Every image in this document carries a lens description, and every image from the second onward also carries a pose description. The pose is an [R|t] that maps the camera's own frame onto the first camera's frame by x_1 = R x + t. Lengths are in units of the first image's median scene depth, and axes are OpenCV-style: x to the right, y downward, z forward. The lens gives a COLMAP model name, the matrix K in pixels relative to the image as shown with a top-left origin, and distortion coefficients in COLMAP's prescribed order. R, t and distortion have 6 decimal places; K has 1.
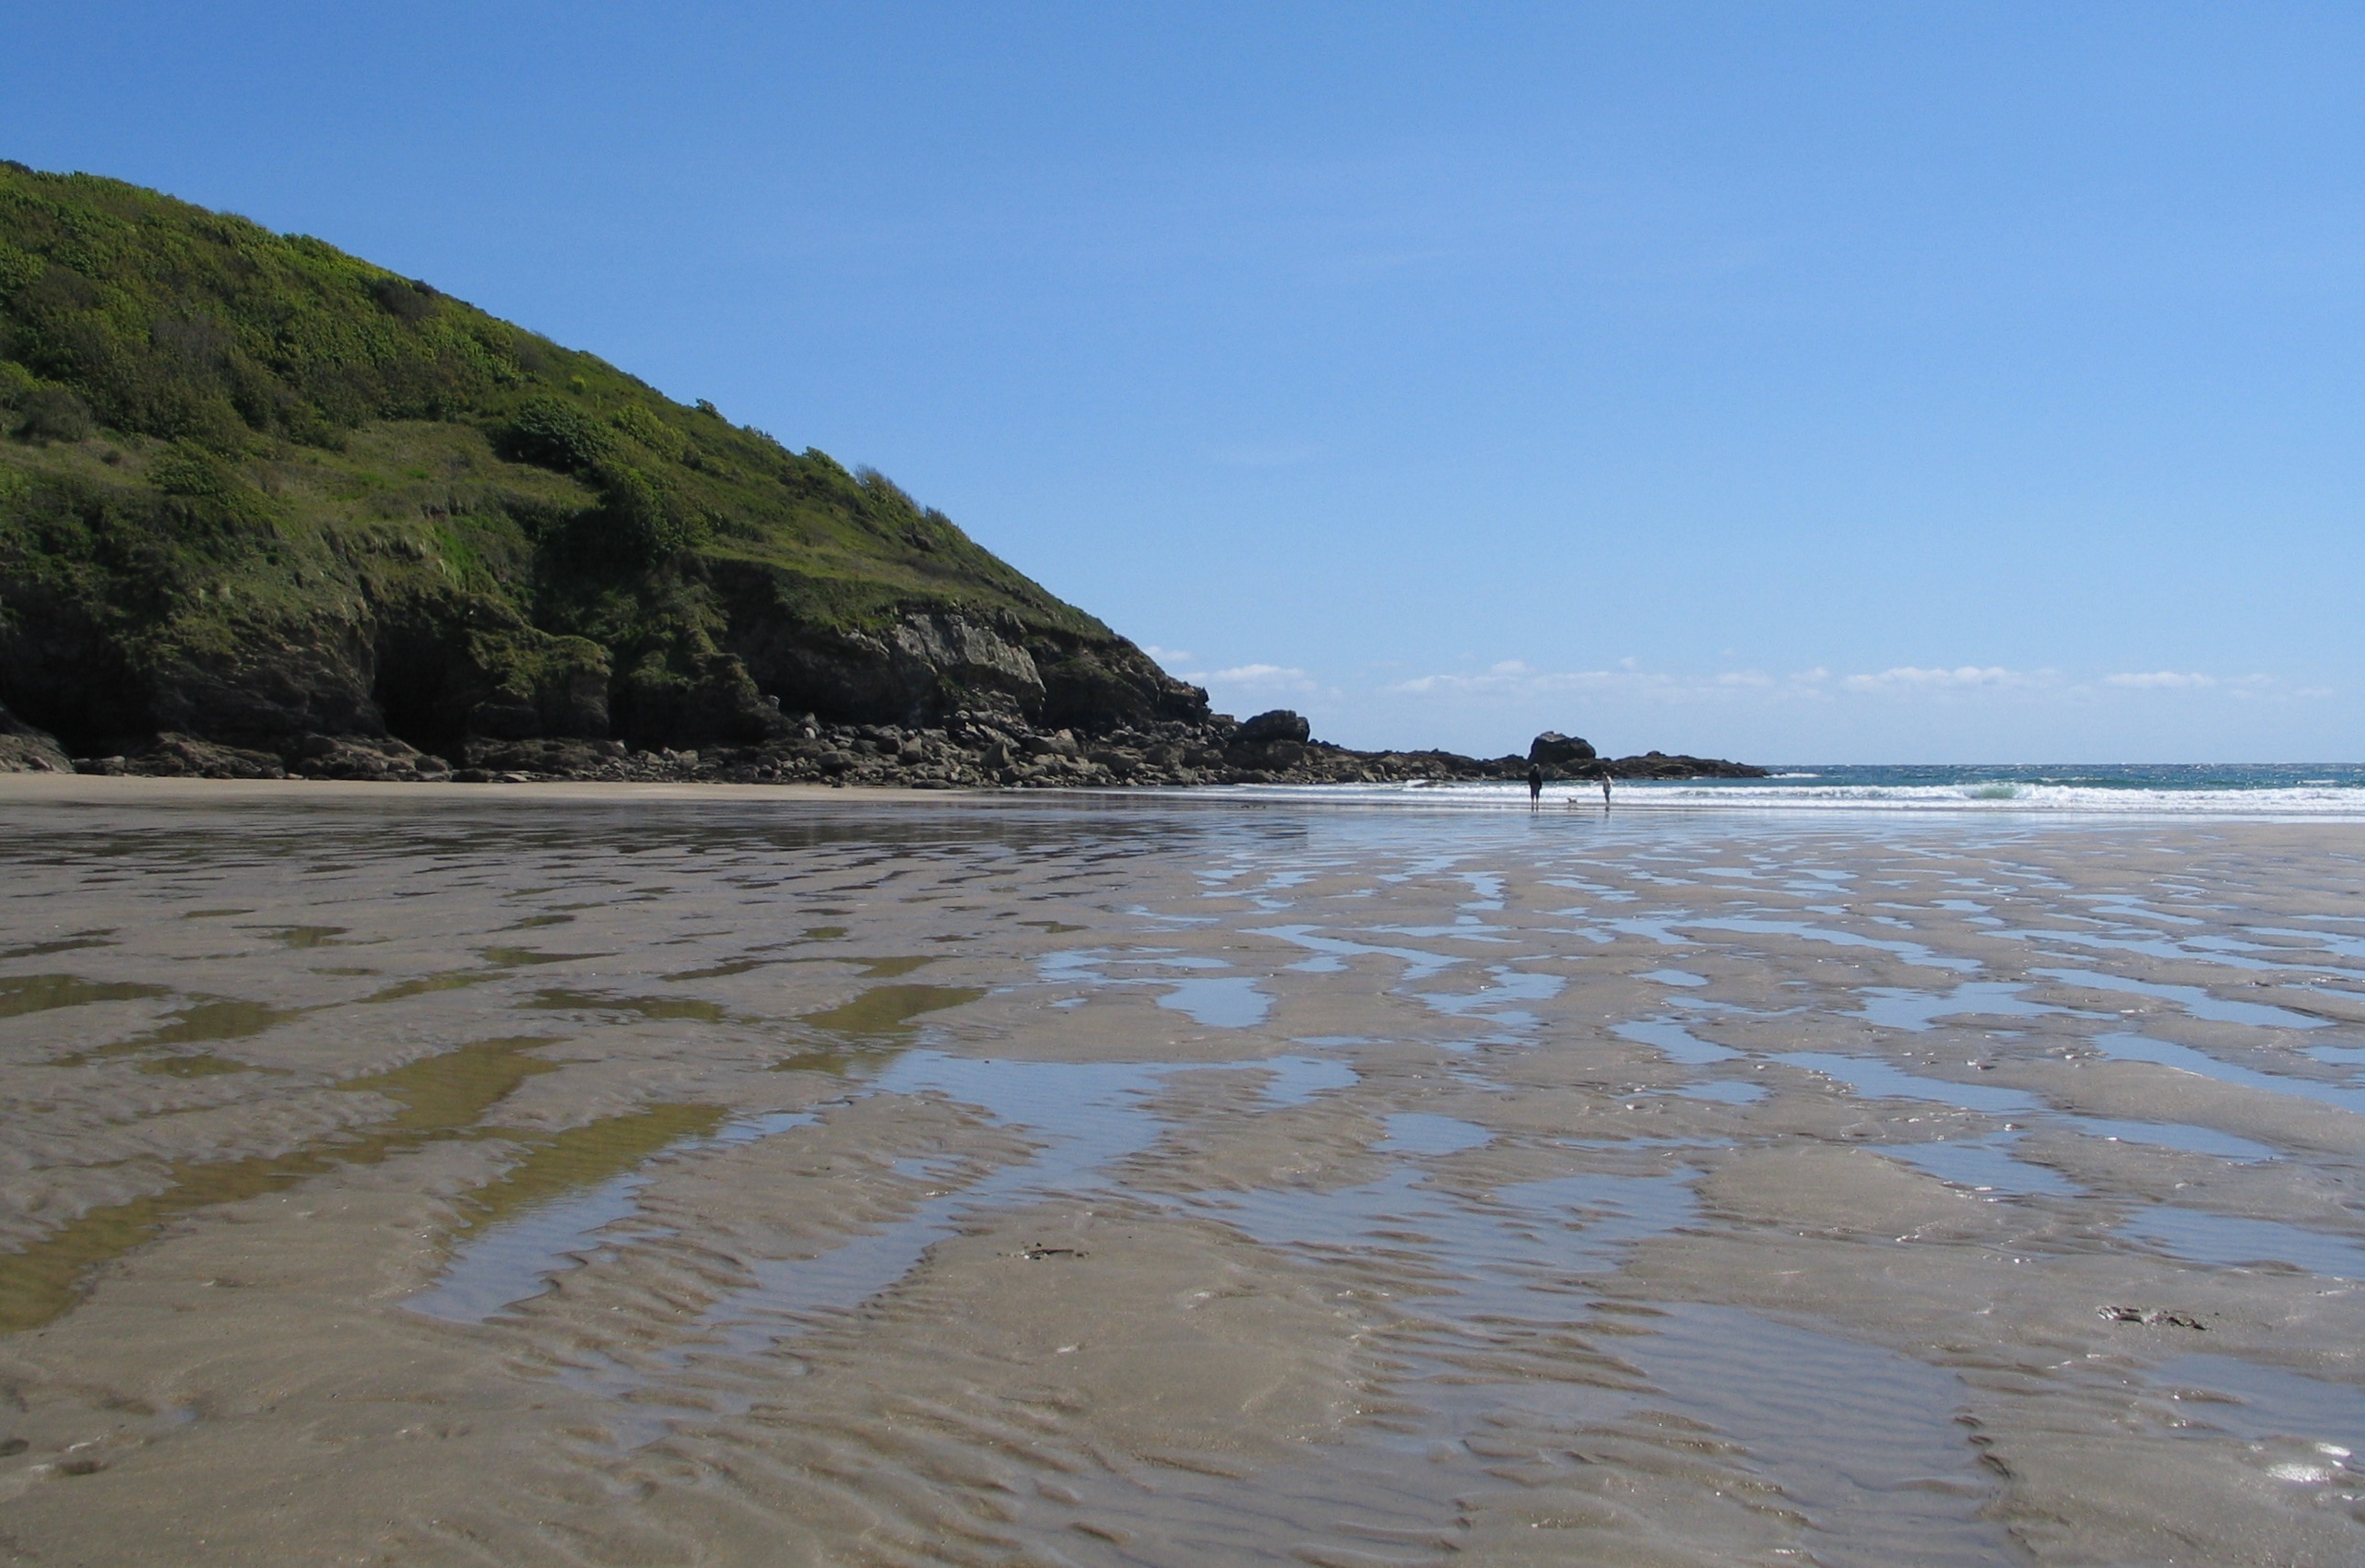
lens RADIAL K [[2455.2, 0, 1184.3], [0, 2455.2, 755.2], [0, 0, 1]] dist [-0.203387, 0.228514]
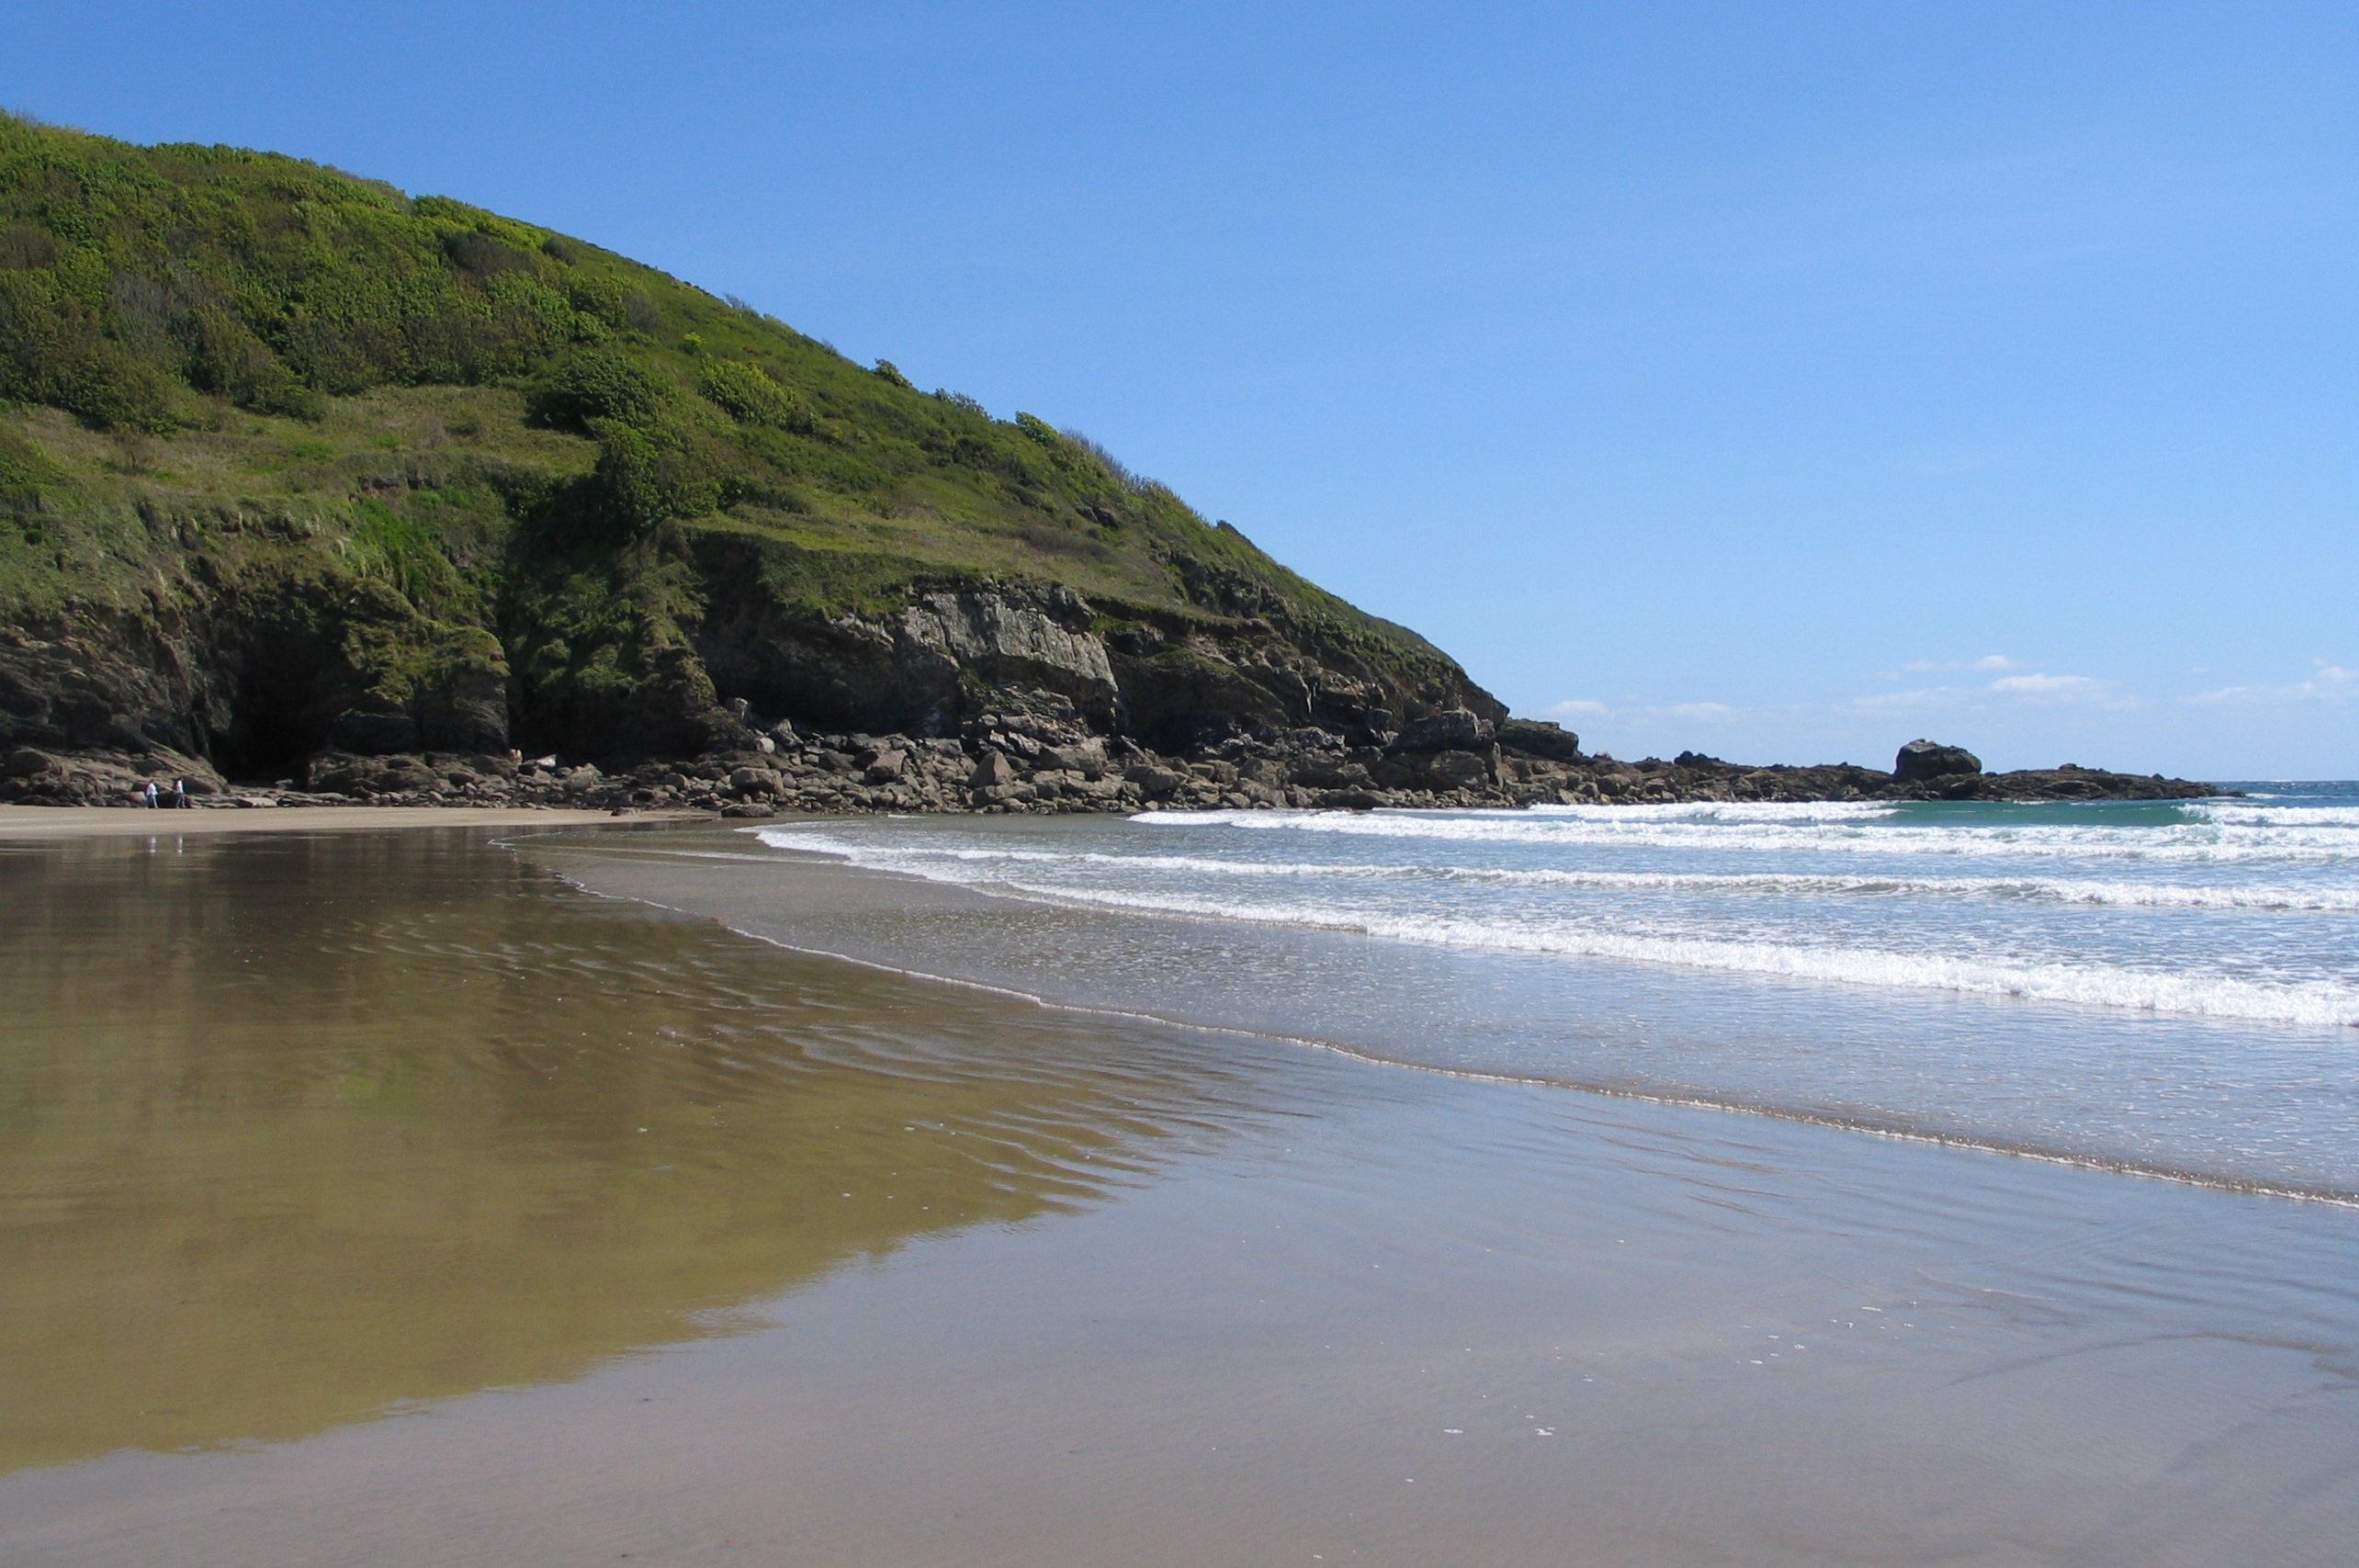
lens RADIAL K [[2449.2, 0, 1181.3], [0, 2449.2, 755.2], [0, 0, 1]] dist [-0.203387, 0.228514]
pose [[0.961810, -0.006245, -0.273646, 0.183607], [0.004057, 0.999955, -0.008562, 0.001561], [0.273687, 0.007125, 0.961793, 0.268697]]
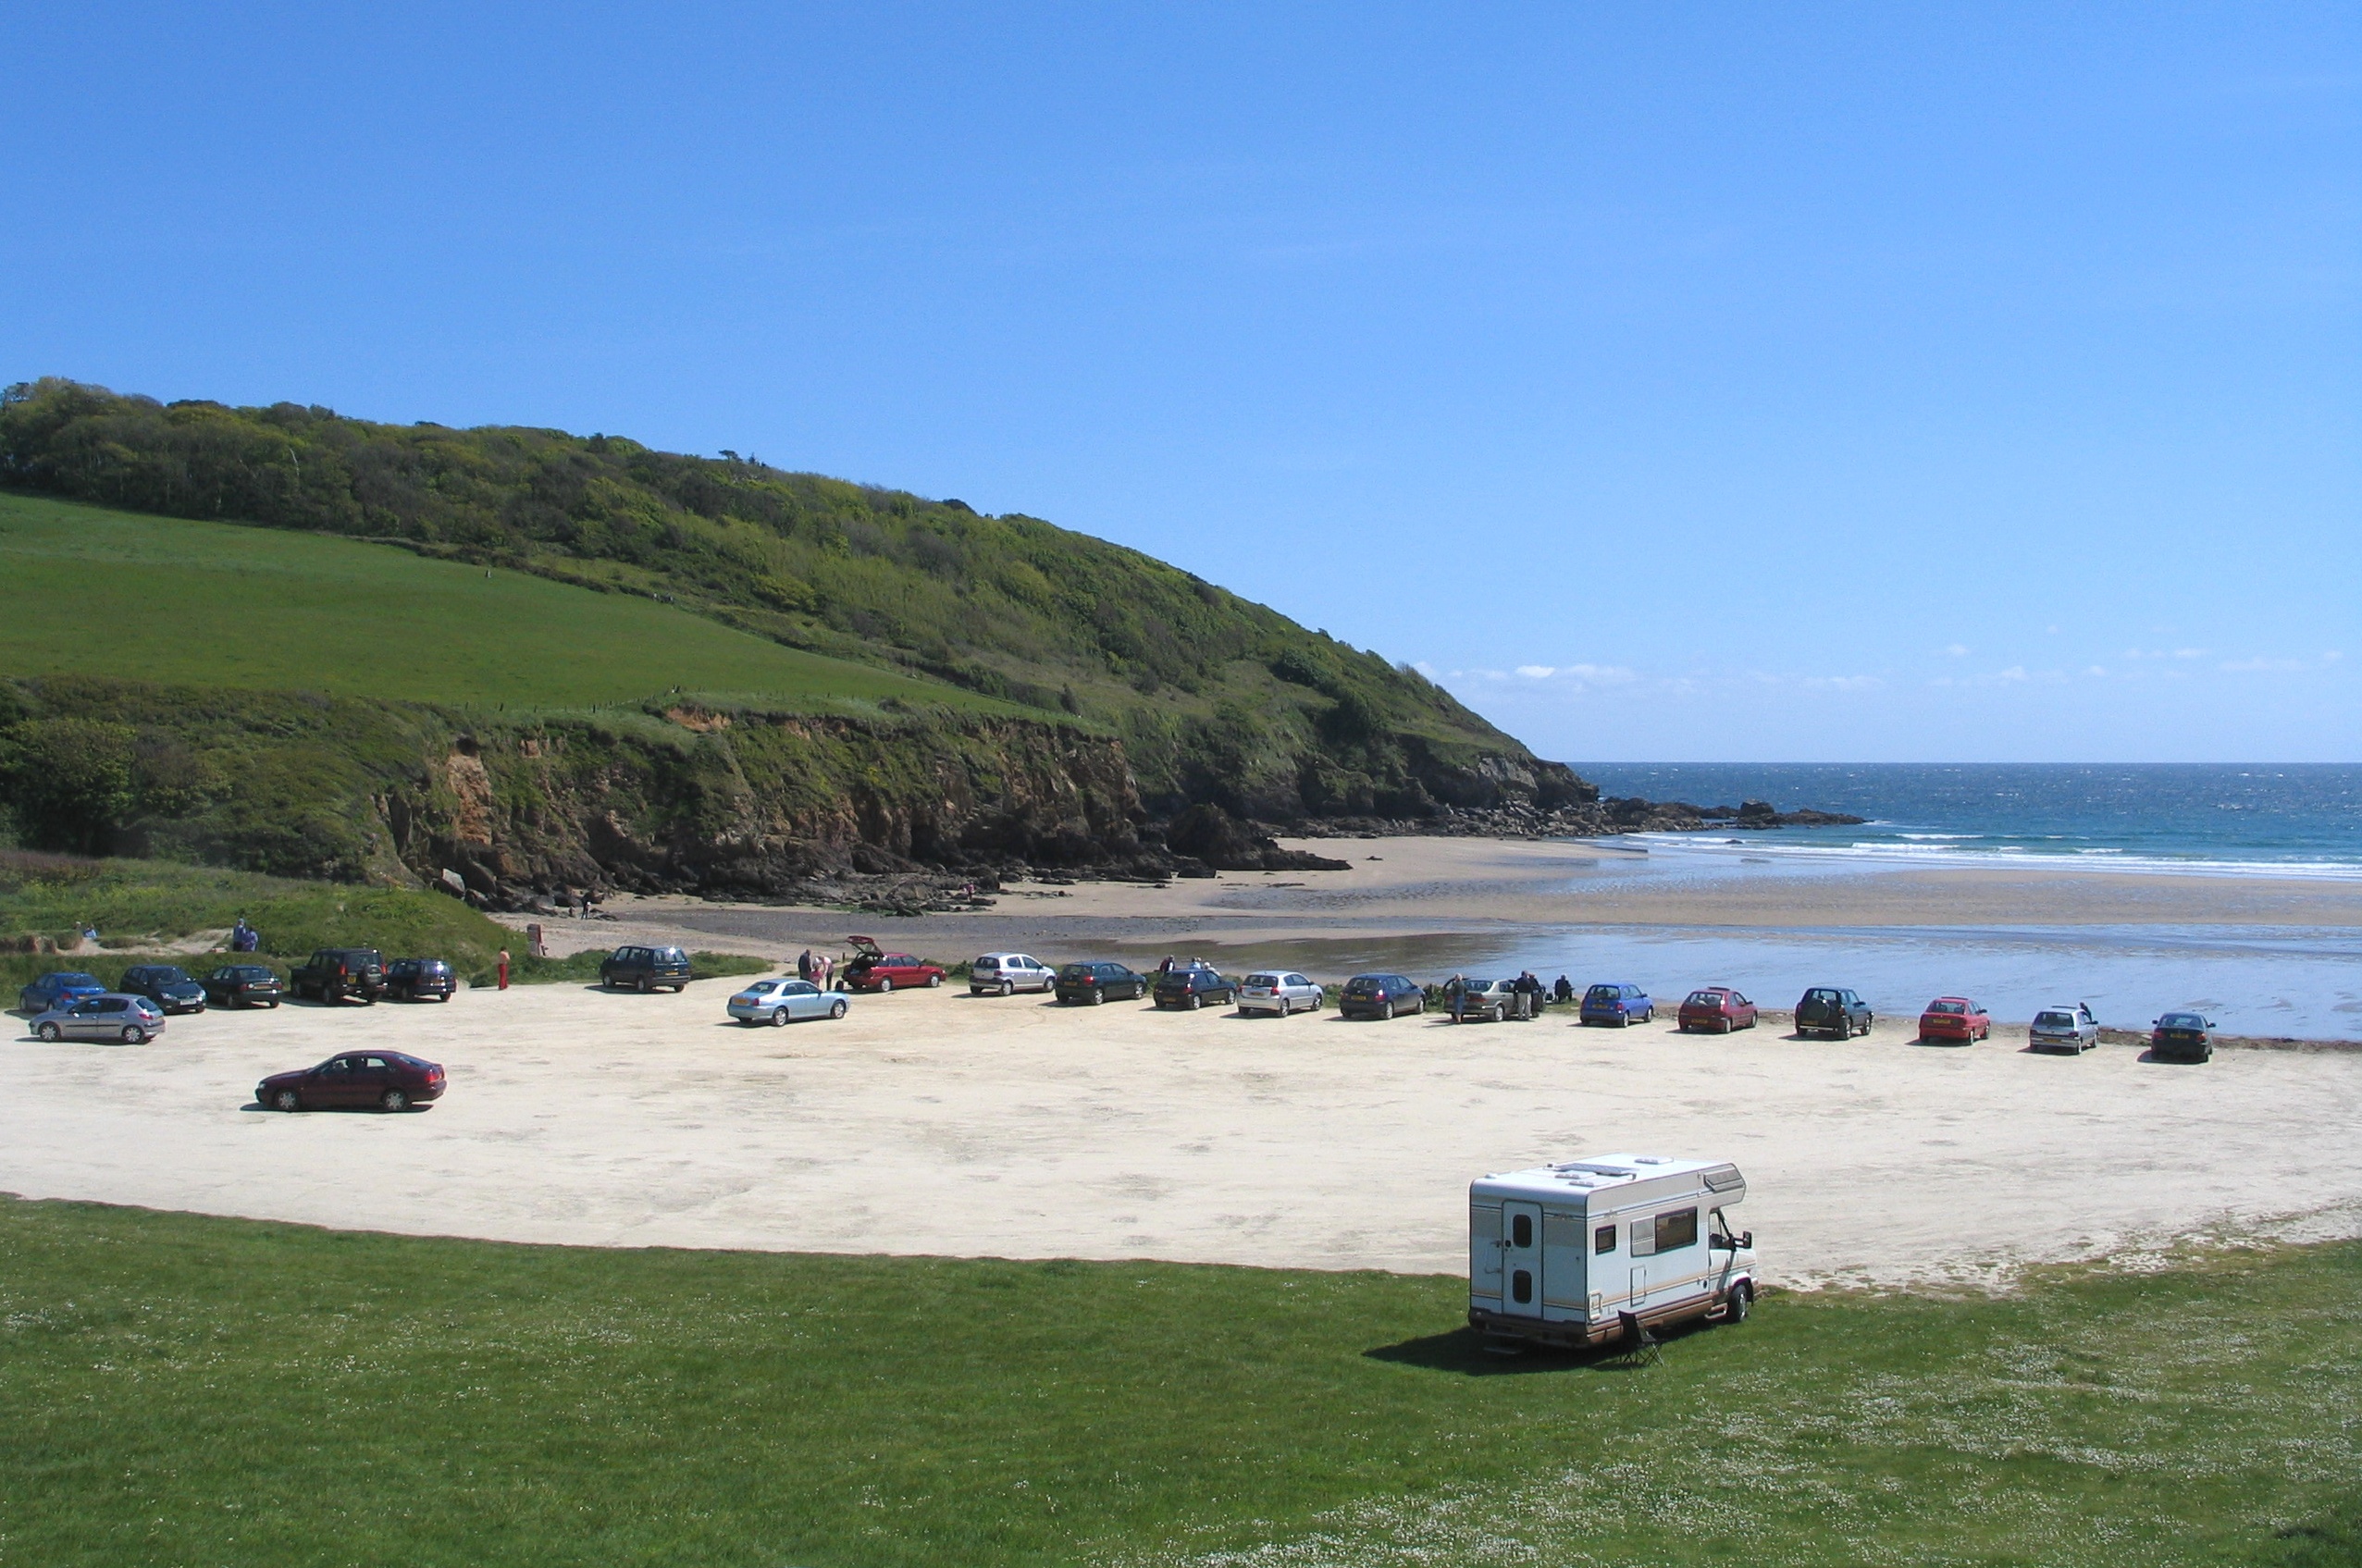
lens RADIAL K [[2452.2, 0, 1182.8], [0, 2452.2, 755.2], [0, 0, 1]] dist [-0.203387, 0.228514]
pose [[0.998957, 0.004127, -0.045475, -0.291740], [-0.003949, 0.999984, 0.004001, -0.069048], [0.045491, -0.003817, 0.998957, -1.292618]]
